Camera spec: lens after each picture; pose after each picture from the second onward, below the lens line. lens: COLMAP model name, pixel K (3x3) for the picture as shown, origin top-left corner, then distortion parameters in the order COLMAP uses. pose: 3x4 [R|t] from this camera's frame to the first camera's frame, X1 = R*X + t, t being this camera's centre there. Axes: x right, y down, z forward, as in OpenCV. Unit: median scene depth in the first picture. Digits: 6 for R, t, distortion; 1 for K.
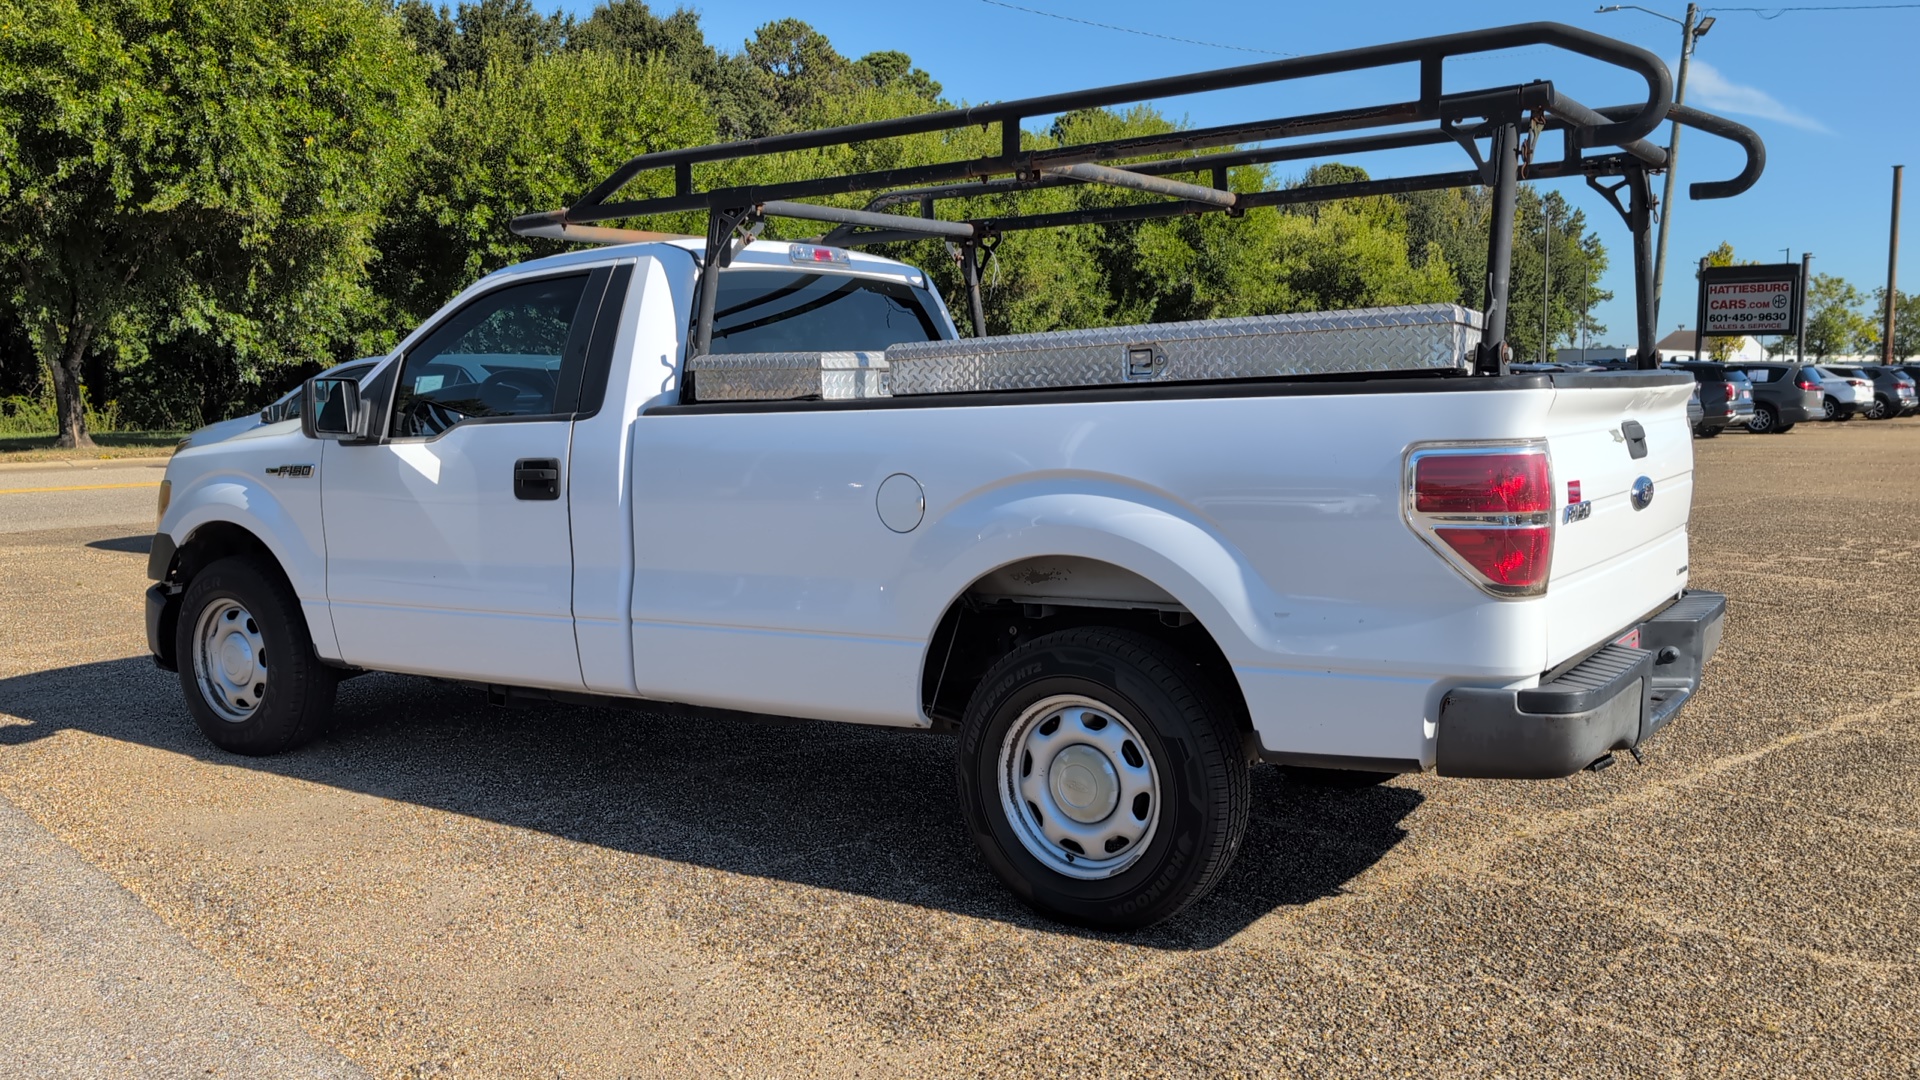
lens RADIAL K [[1629.6, 0, 962.4], [0, 1629.6, 548.6], [0, 0, 1]] dist [0.055487, -0.086003]
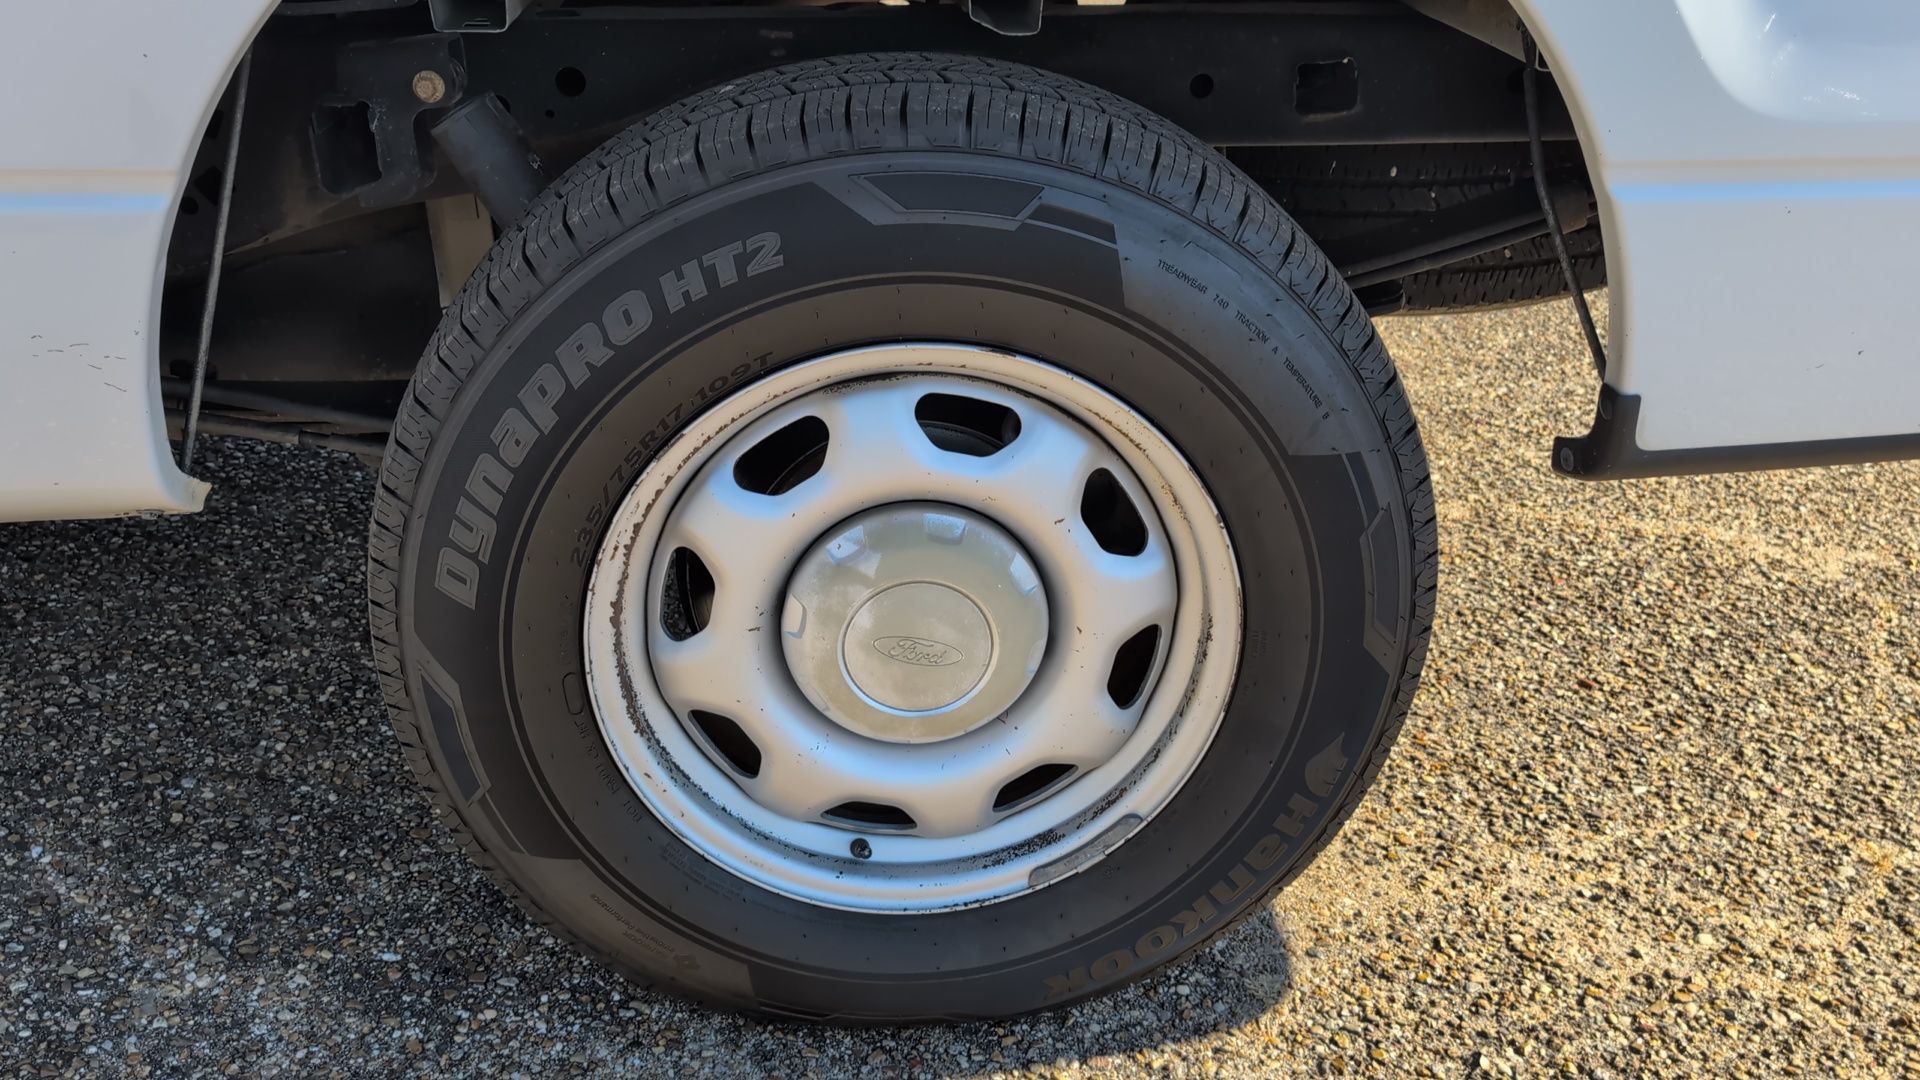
lens RADIAL K [[1629.6, 0, 962.4], [0, 1629.6, 548.6], [0, 0, 1]] dist [0.055487, -0.086003]
pose [[0.780044, -0.251534, 0.572941, -0.067193], [0.021667, 0.925953, 0.377016, 0.018656], [-0.625349, -0.281675, 0.727735, 0.653016]]
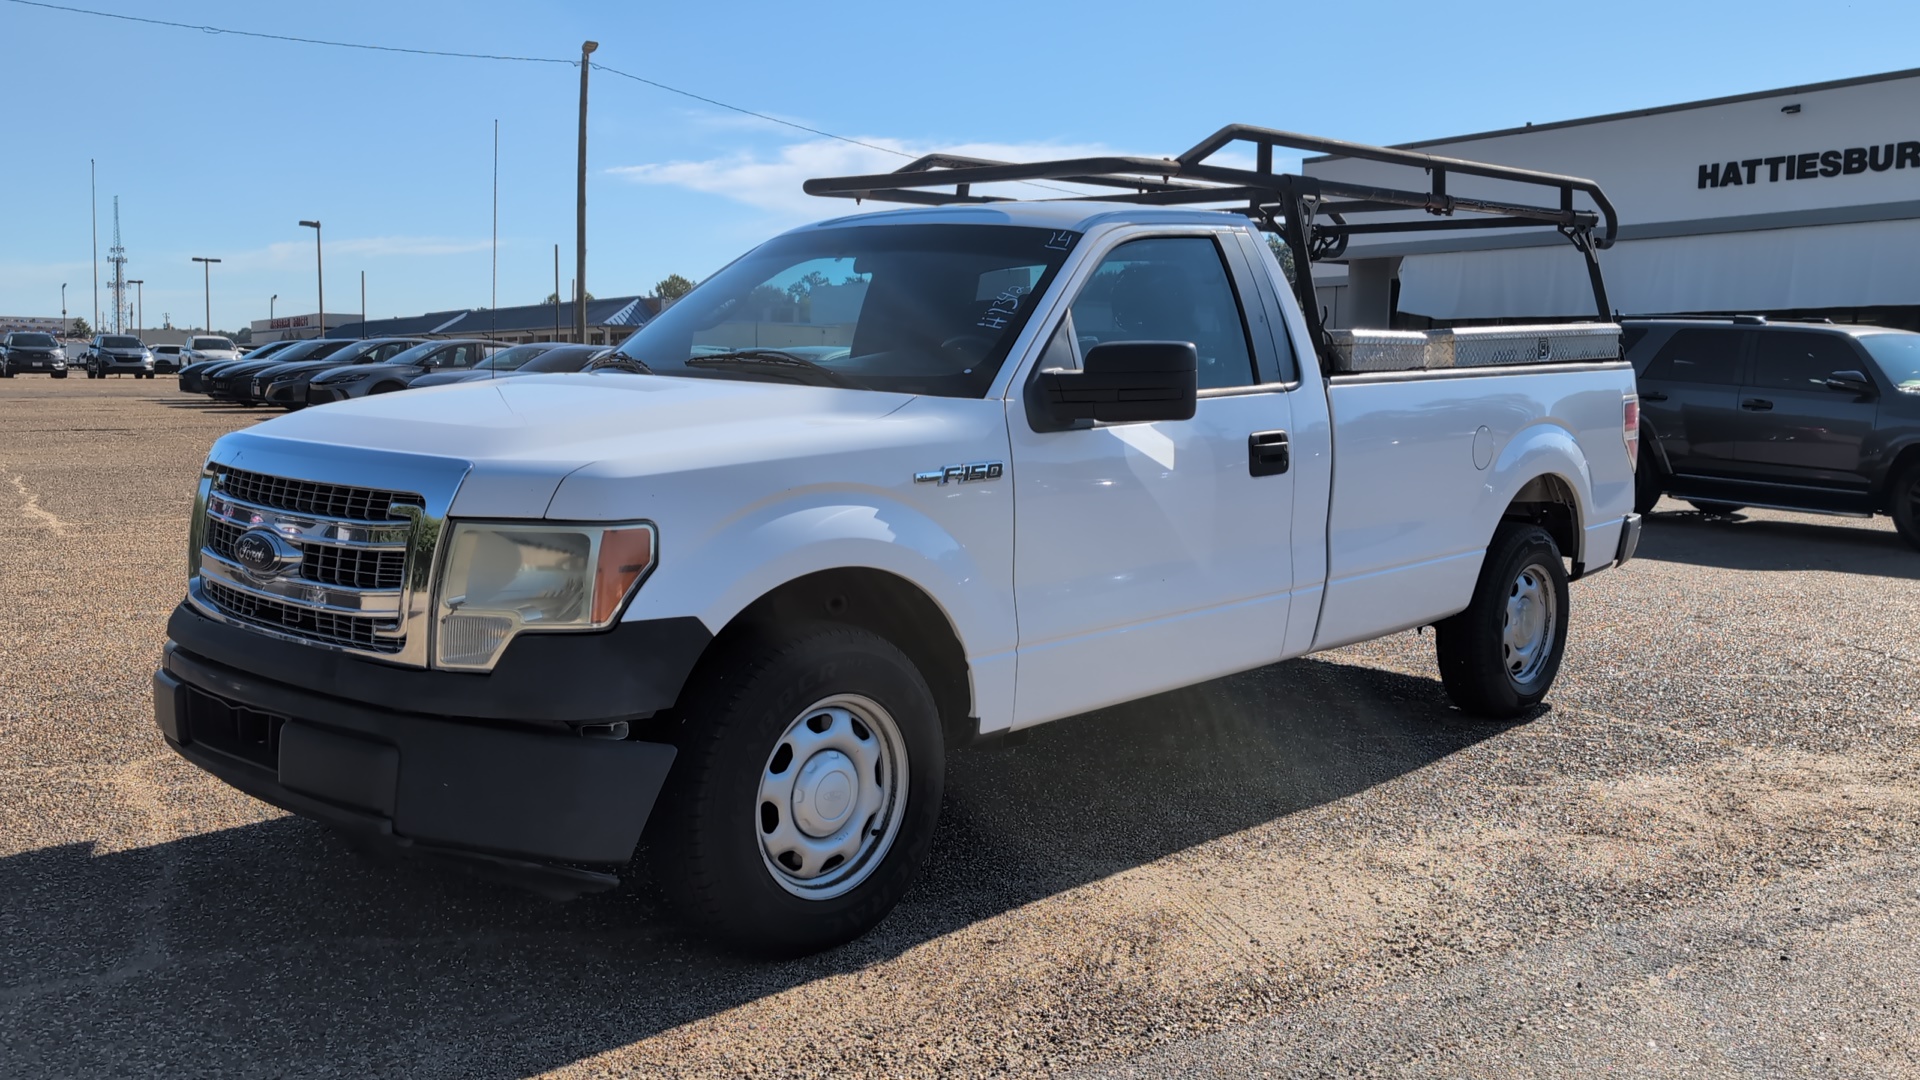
lens RADIAL K [[1623.4, 0, 986.7], [0, 1623.4, 534.9], [0, 0, 1]] dist [0.053642, -0.083211]
pose [[0.153182, -0.096235, 0.983501, -1.249928], [0.083545, 0.992945, 0.084147, -0.090803], [-0.984660, 0.069277, 0.160141, 1.031205]]
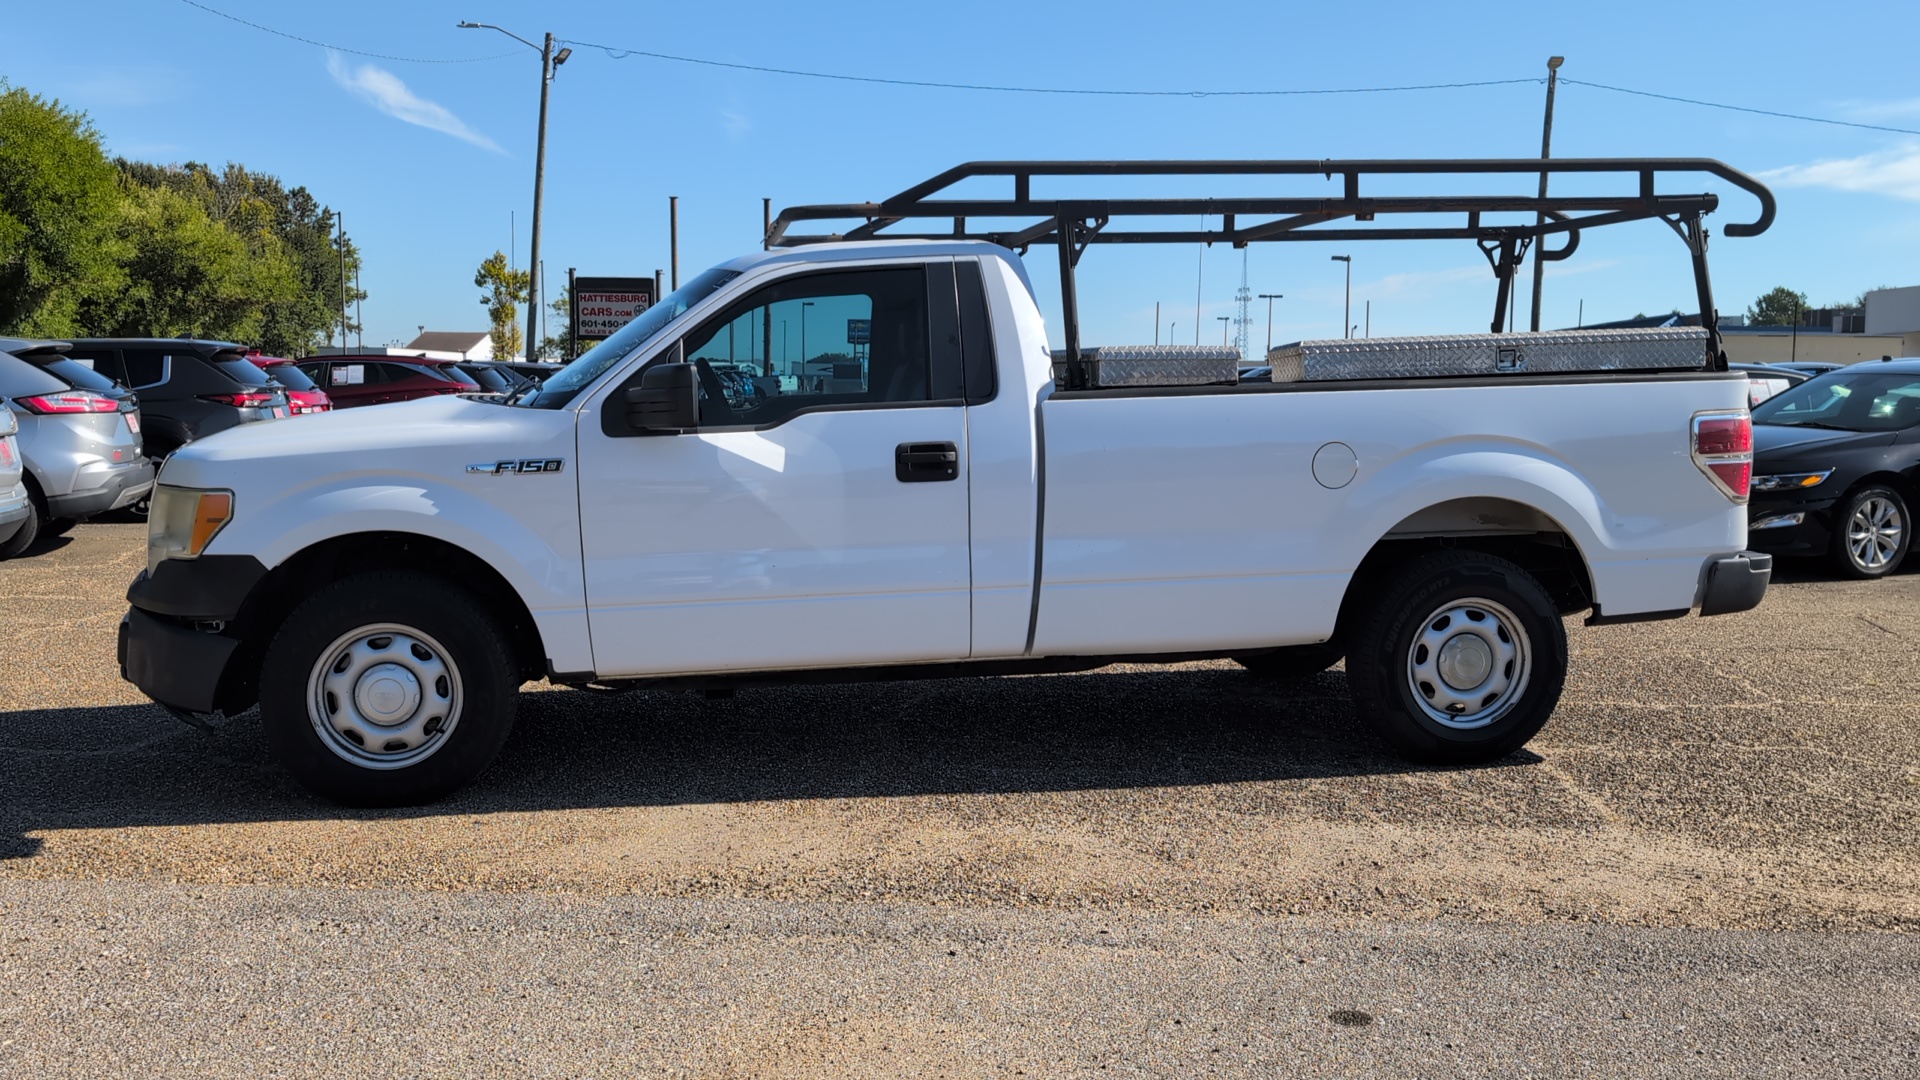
lens RADIAL K [[1629.6, 0, 962.4], [0, 1629.6, 548.6], [0, 0, 1]] dist [0.055487, -0.086003]
pose [[0.726504, -0.064709, 0.684108, -0.981656], [0.064204, 0.997593, 0.026178, -0.013233], [-0.684156, 0.024904, 0.728911, 0.226324]]
